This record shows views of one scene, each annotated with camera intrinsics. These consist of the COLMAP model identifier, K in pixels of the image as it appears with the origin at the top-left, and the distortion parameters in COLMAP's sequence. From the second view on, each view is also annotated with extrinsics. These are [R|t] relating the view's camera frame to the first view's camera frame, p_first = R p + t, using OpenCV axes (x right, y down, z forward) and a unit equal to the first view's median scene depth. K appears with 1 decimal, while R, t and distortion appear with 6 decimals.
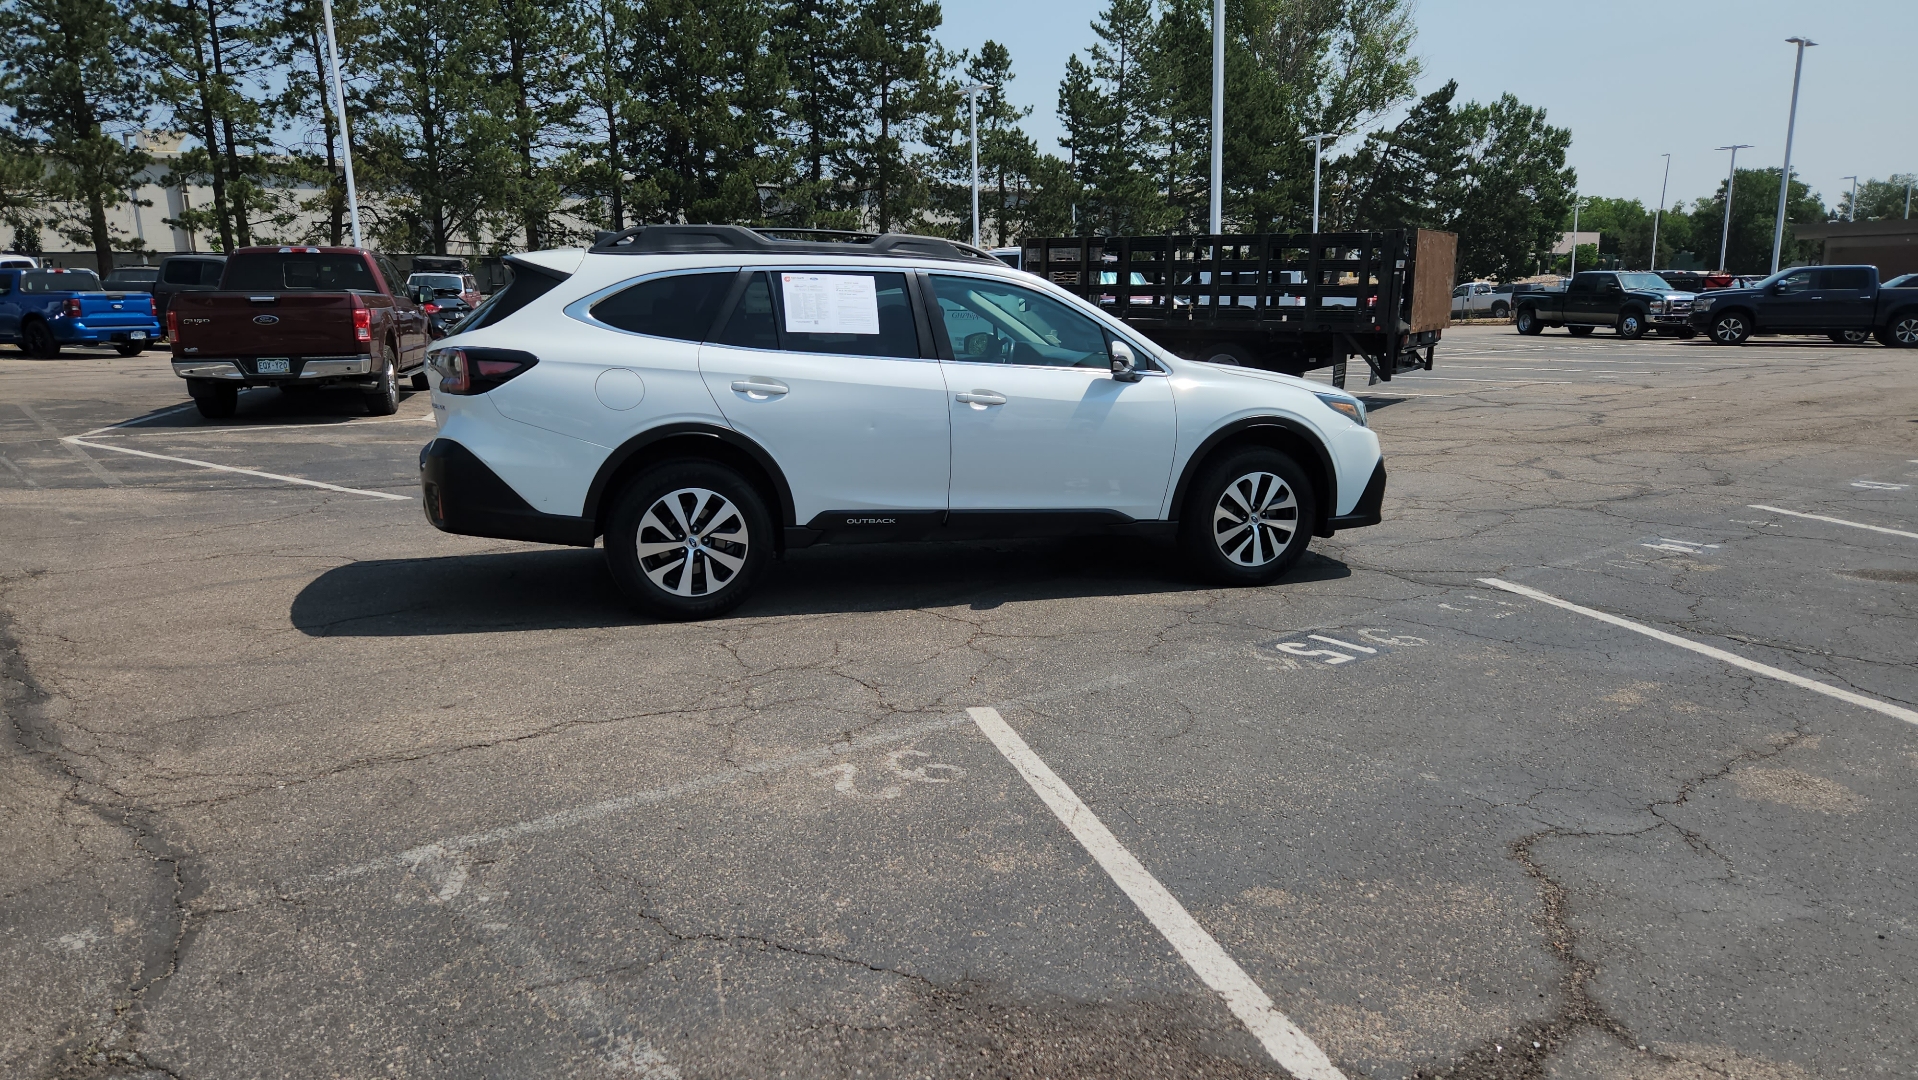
lens RADIAL K [[1281.2, 0, 939.3], [0, 1281.2, 553.9], [0, 0, 1]] dist [0.074102, -0.061096]
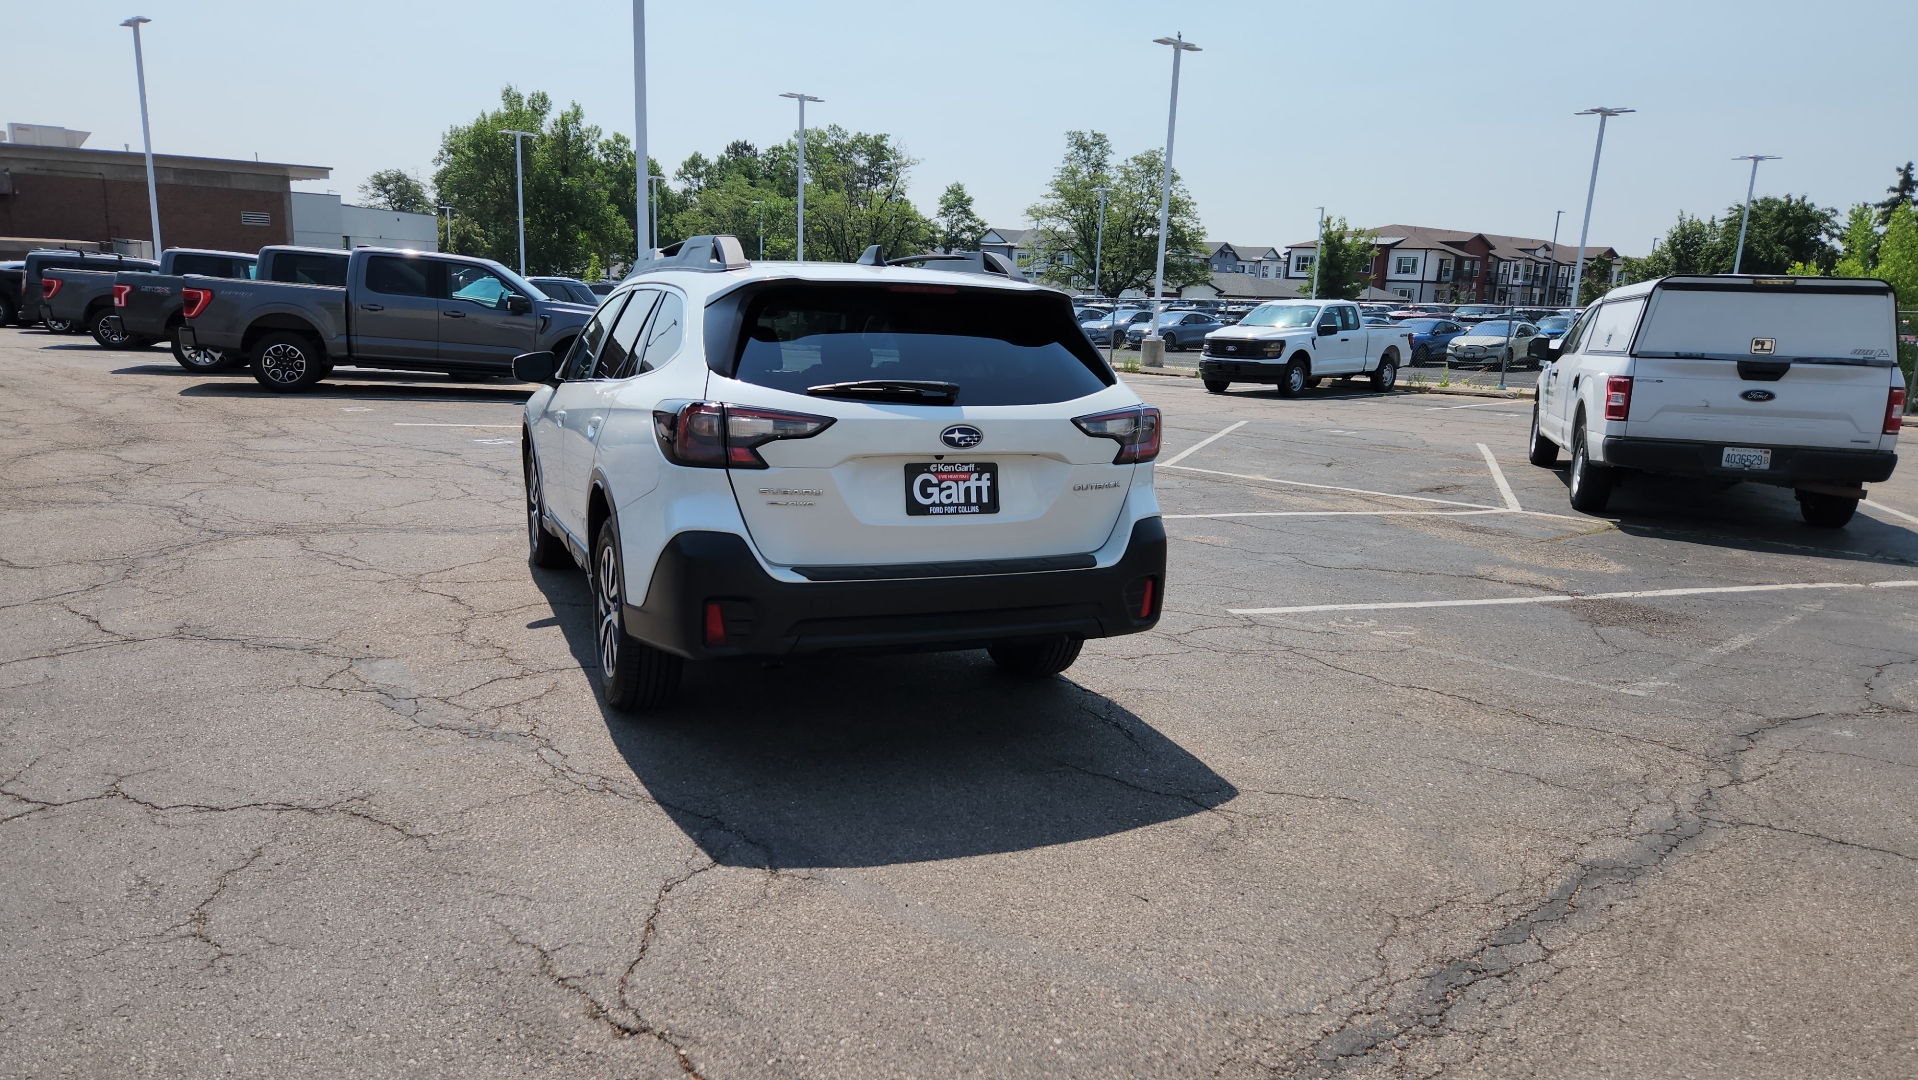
lens RADIAL K [[1281.2, 0, 926.9], [0, 1281.2, 550.6], [0, 0, 1]] dist [0.074102, -0.061096]
pose [[-0.072641, -0.188606, 0.979363, -0.932406], [0.158724, 0.967256, 0.198047, -0.200448], [-0.984647, 0.169835, -0.040326, 0.933667]]
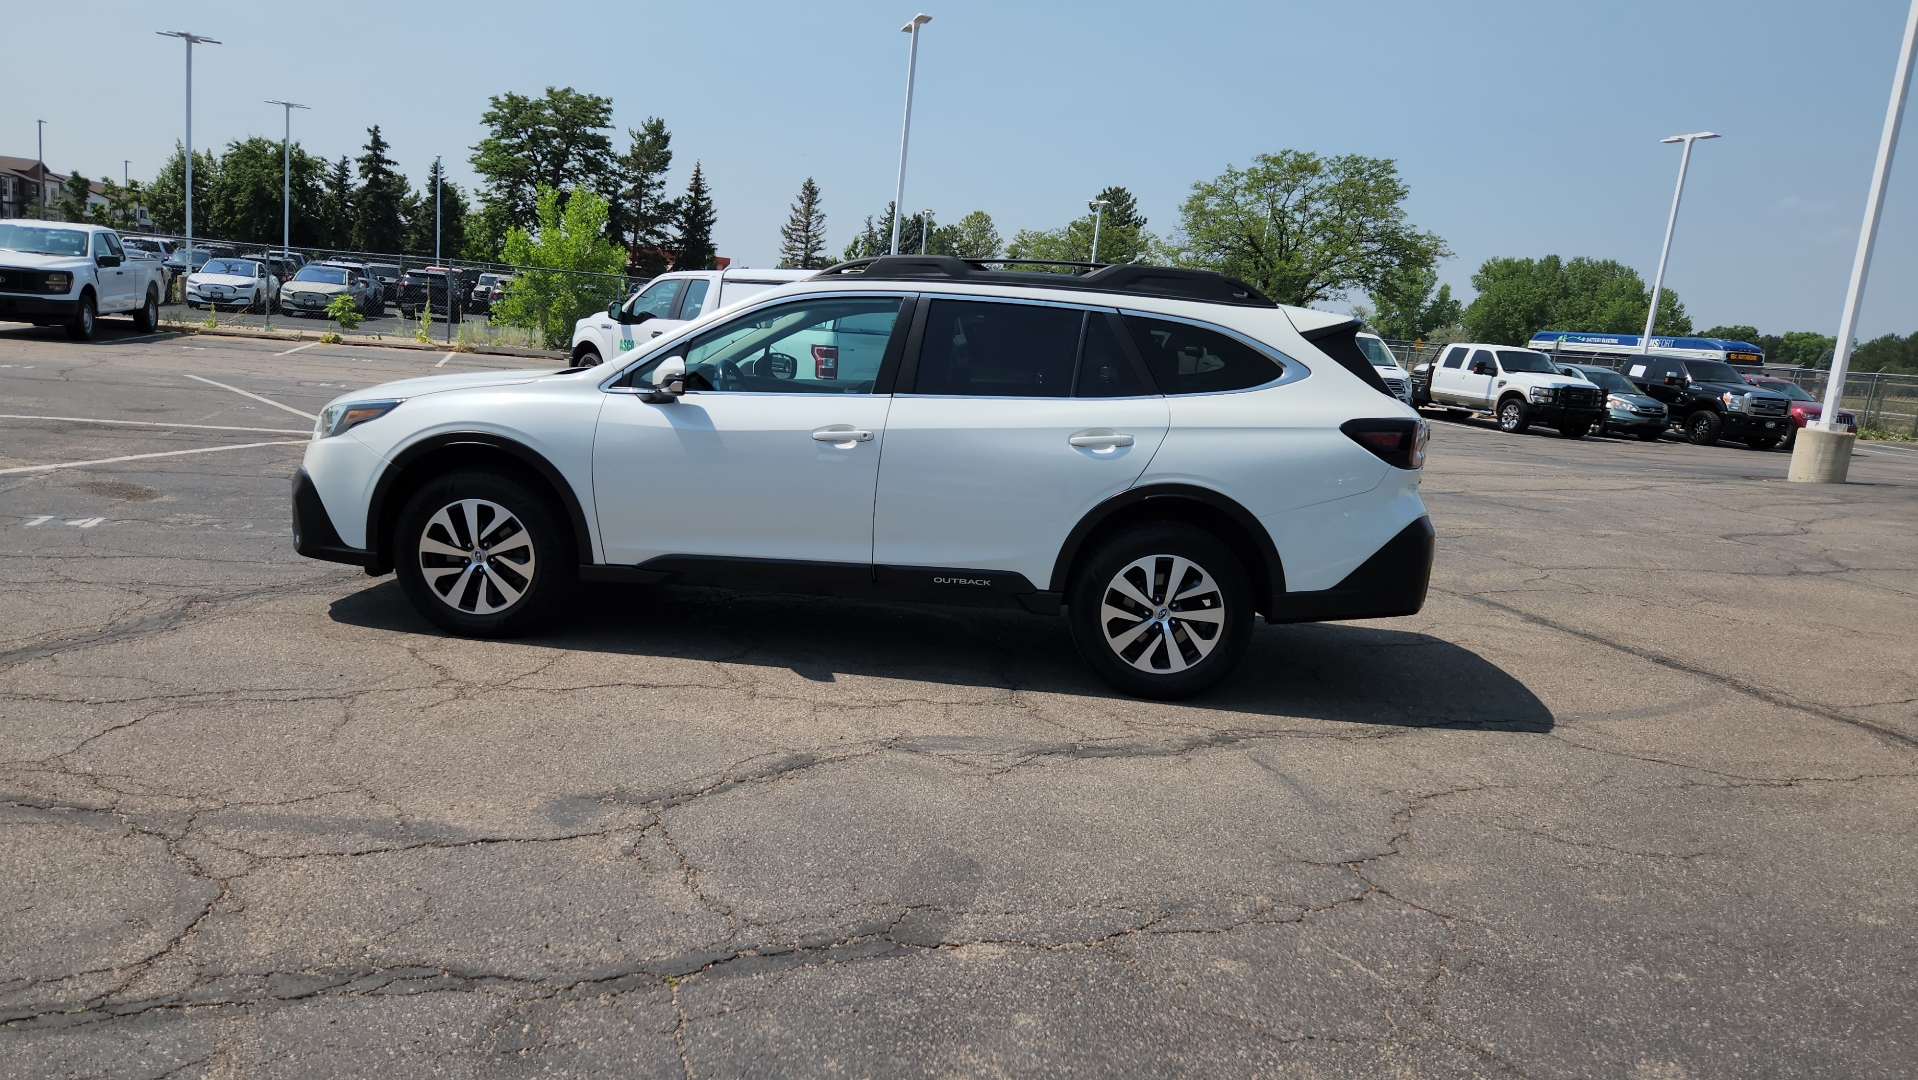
lens RADIAL K [[1281.2, 0, 936.9], [0, 1281.2, 539.2], [0, 0, 1]] dist [0.074102, -0.061096]
pose [[-0.917200, -0.137318, 0.374016, -0.396309], [-0.003667, 0.941601, 0.336710, -0.352005], [-0.398411, 0.307459, -0.864140, 1.771316]]
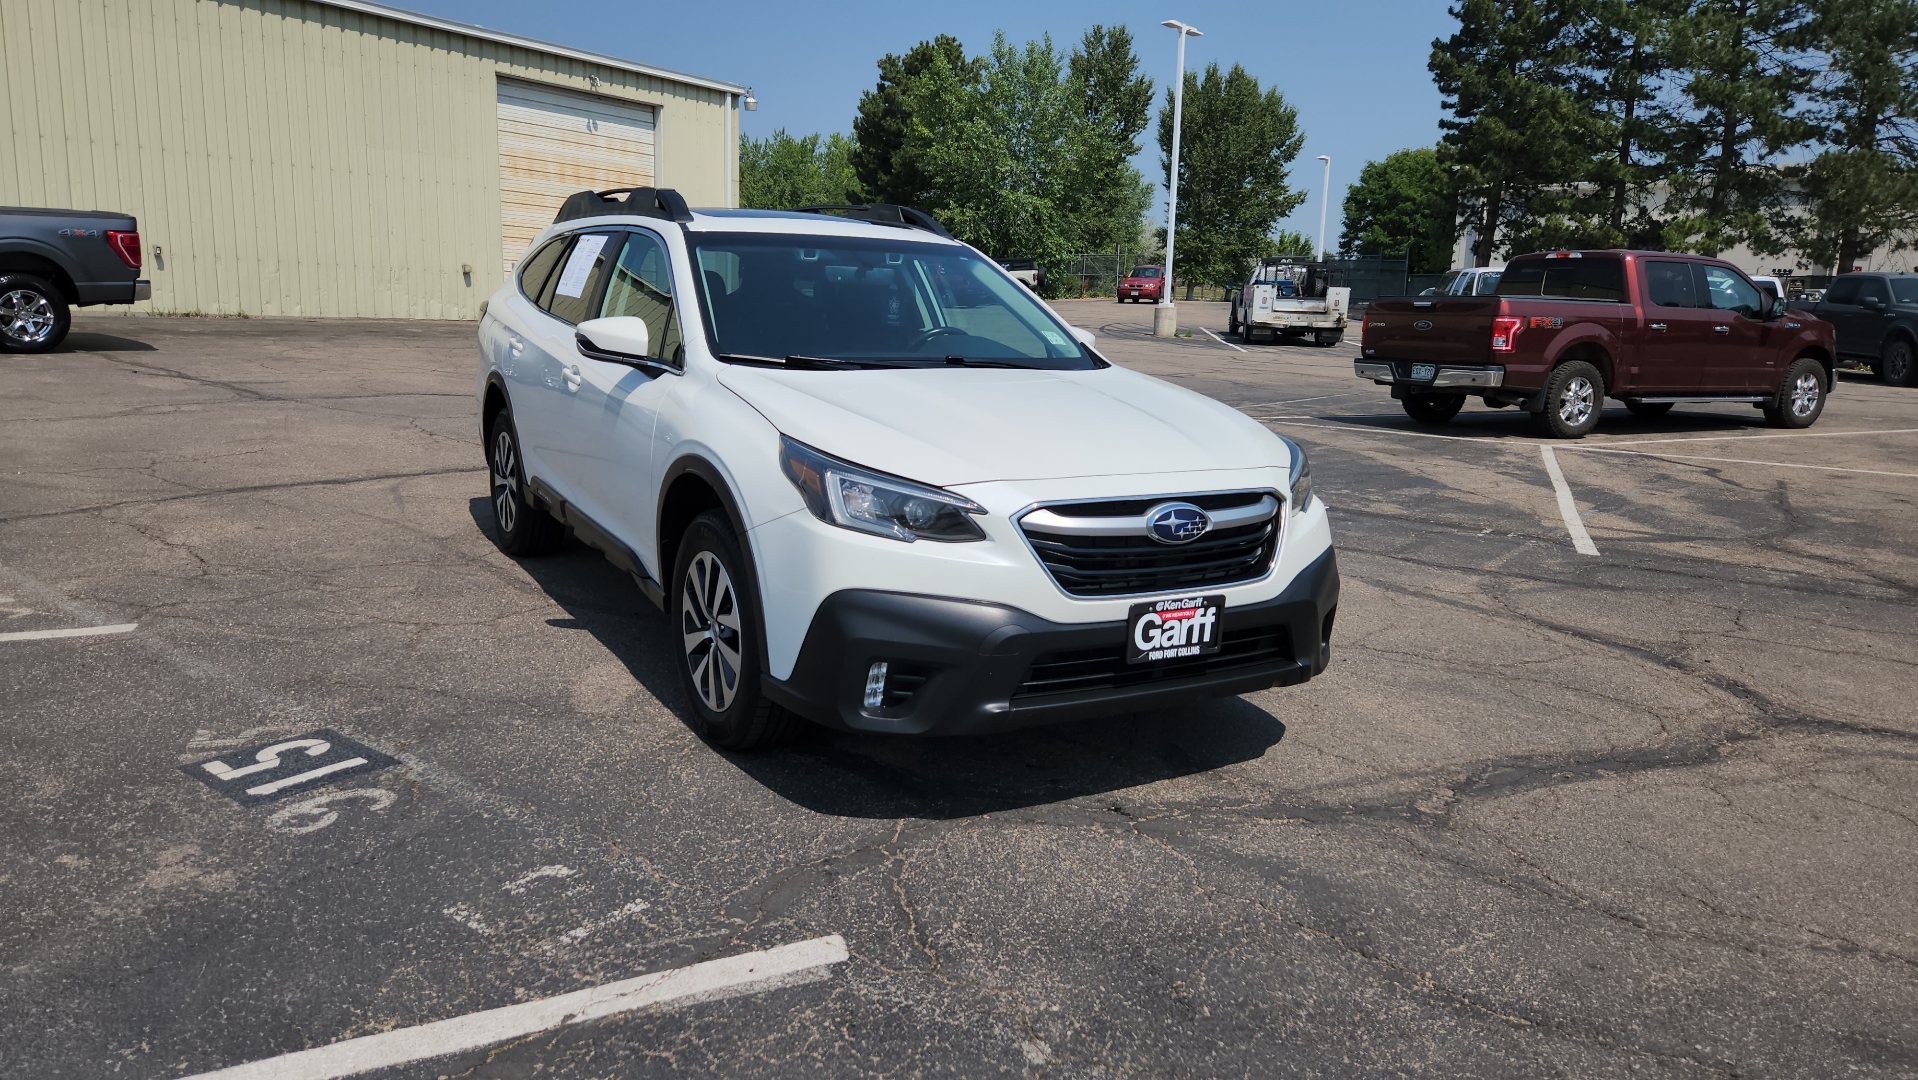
lens RADIAL K [[1281.2, 0, 937.6], [0, 1281.2, 548.5], [0, 0, 1]] dist [0.074102, -0.061096]
pose [[0.202335, 0.197281, -0.959240, 0.791680], [-0.223628, 0.962927, 0.150869, -0.168497], [0.953442, 0.183987, 0.238951, 0.910860]]
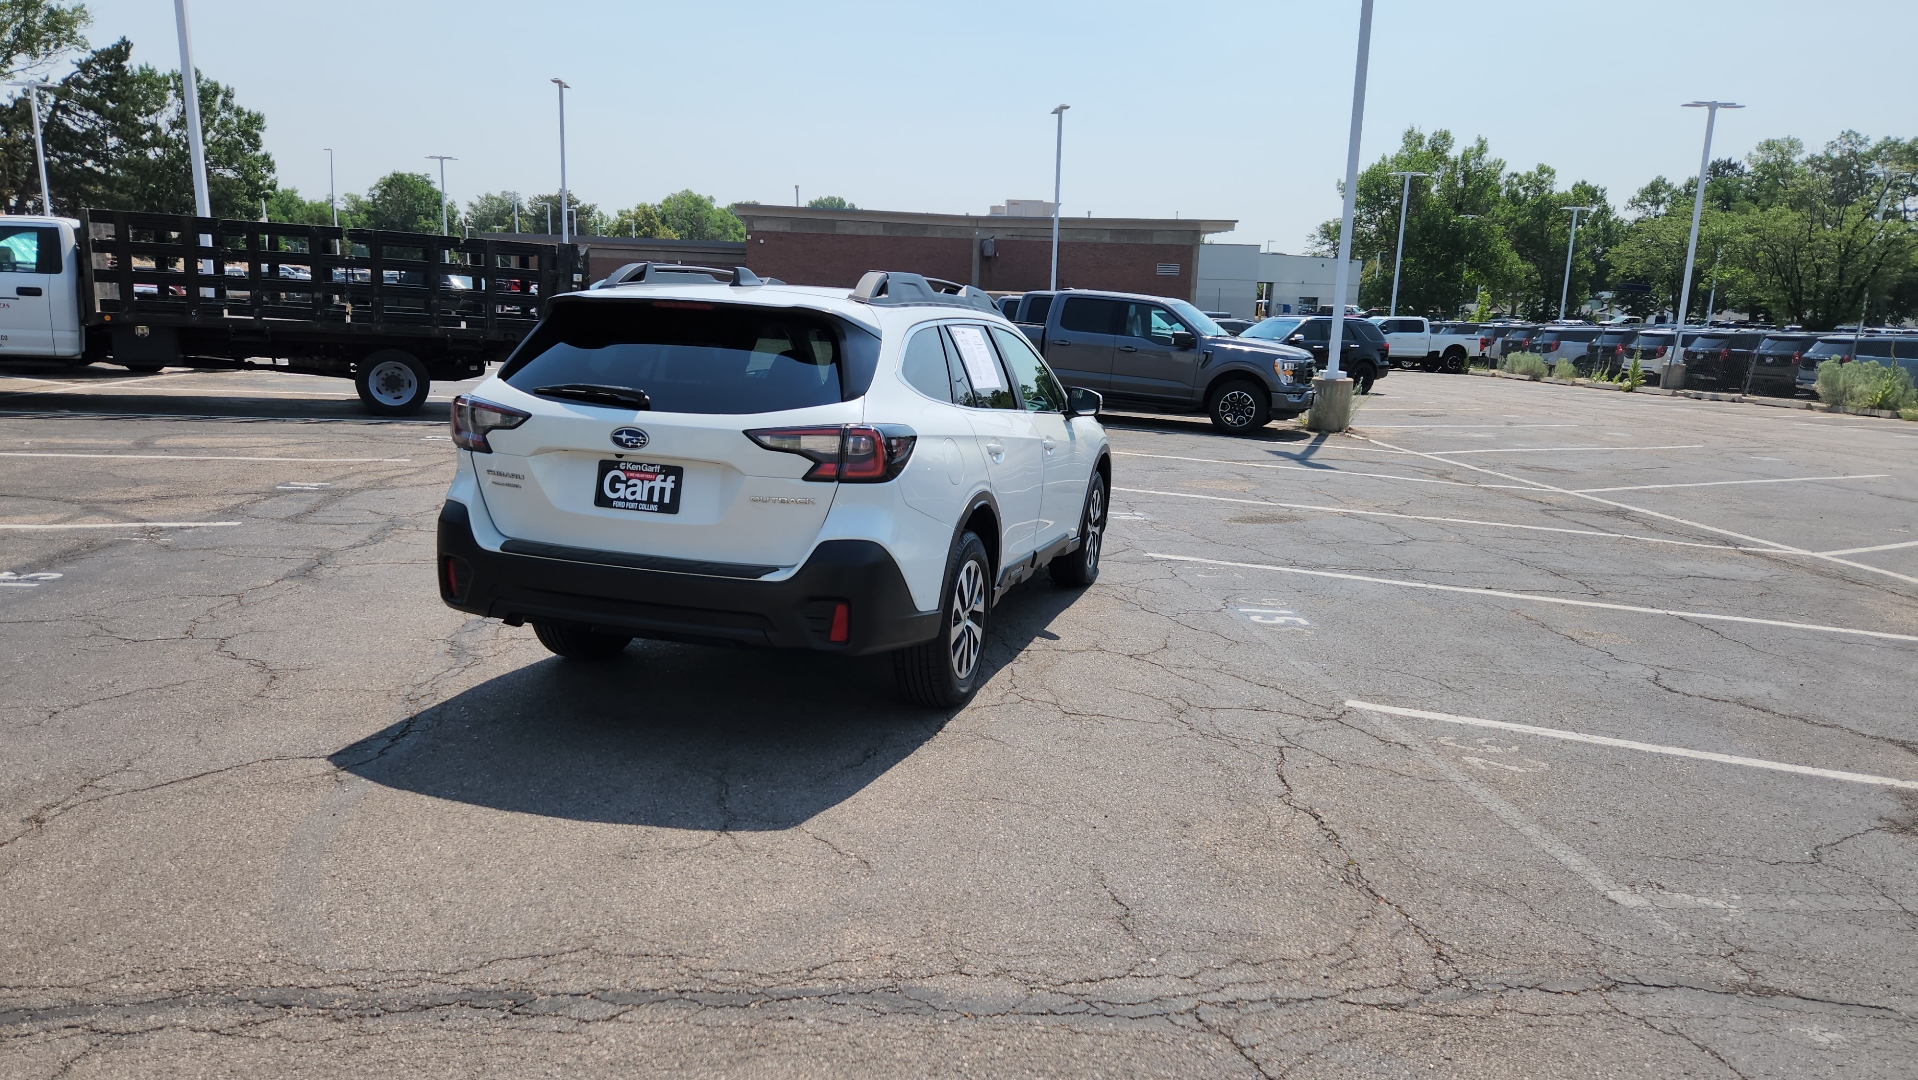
lens RADIAL K [[1281.2, 0, 937.9], [0, 1281.2, 541.3], [0, 0, 1]] dist [0.074102, -0.061096]
pose [[0.577251, -0.120124, 0.807683, -0.783013], [0.117751, 0.991028, 0.063236, -0.104043], [-0.808032, 0.058602, 0.586216, 0.391731]]
